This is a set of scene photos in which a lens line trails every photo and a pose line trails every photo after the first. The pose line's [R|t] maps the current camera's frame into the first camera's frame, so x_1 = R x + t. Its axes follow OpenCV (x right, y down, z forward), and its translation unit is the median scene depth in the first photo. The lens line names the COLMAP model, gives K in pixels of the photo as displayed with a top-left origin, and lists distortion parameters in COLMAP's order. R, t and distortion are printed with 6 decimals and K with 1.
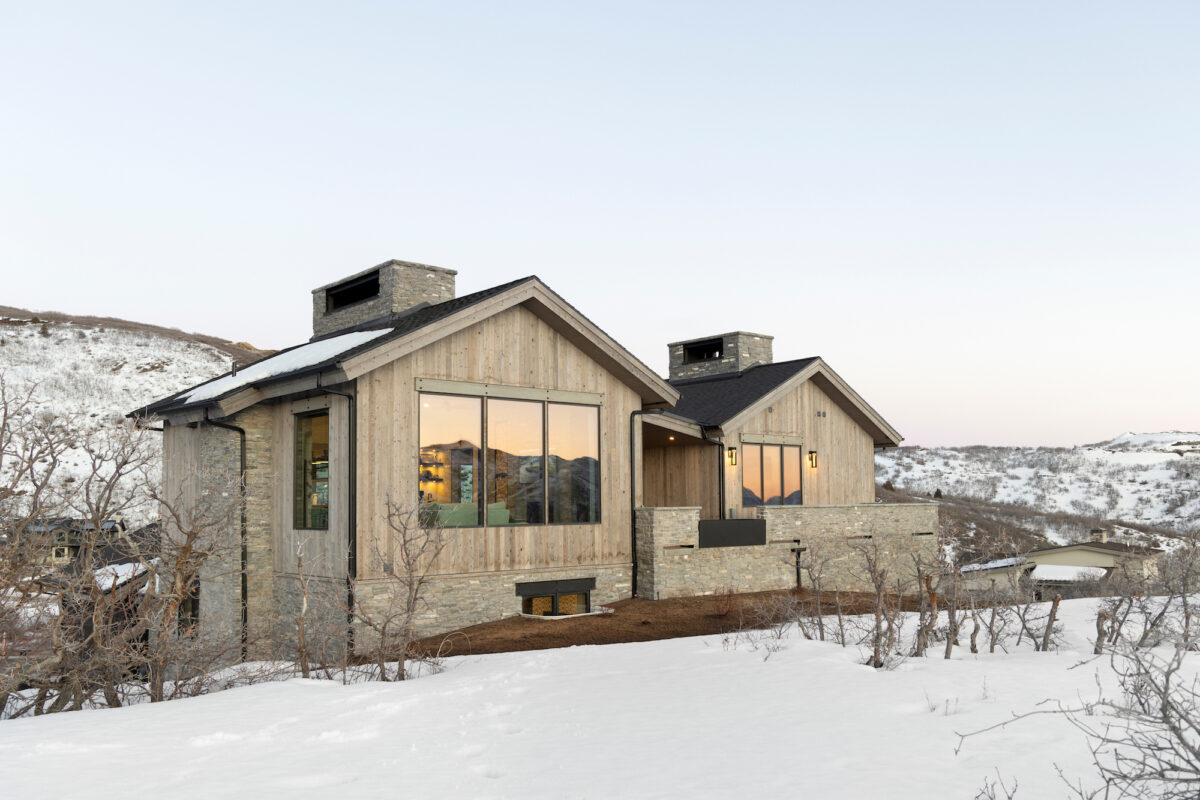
lens RADIAL K [[979.1, 0, 598.6], [0, 979.1, 388.3], [0, 0, 1]] dist [0.008779, -0.000252]
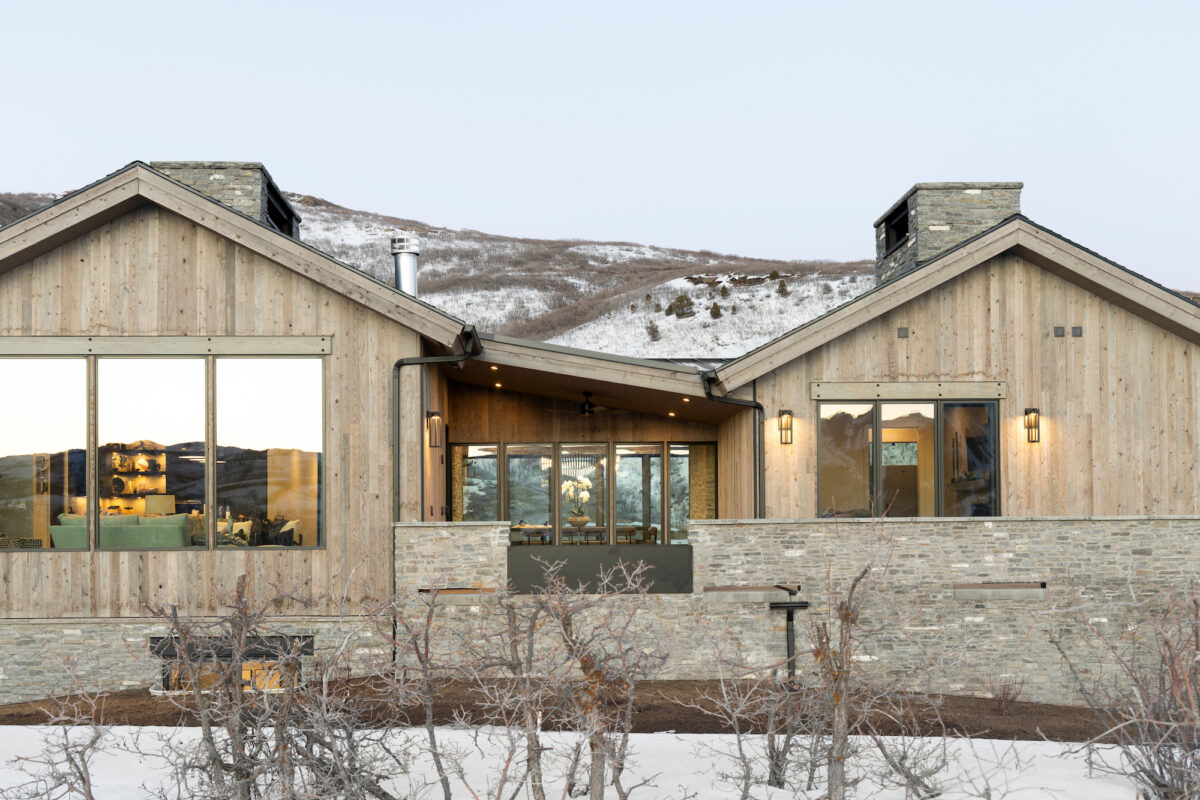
lens RADIAL K [[1526.6, 0, 601.8], [0, 1526.6, 409.8], [0, 0, 1]] dist [0.009034, 0.000000]
pose [[0.769792, -0.047858, -0.636498, 0.725743], [0.075186, 0.997042, 0.015965, 0.049026], [0.633851, -0.060145, 0.771113, 0.375077]]
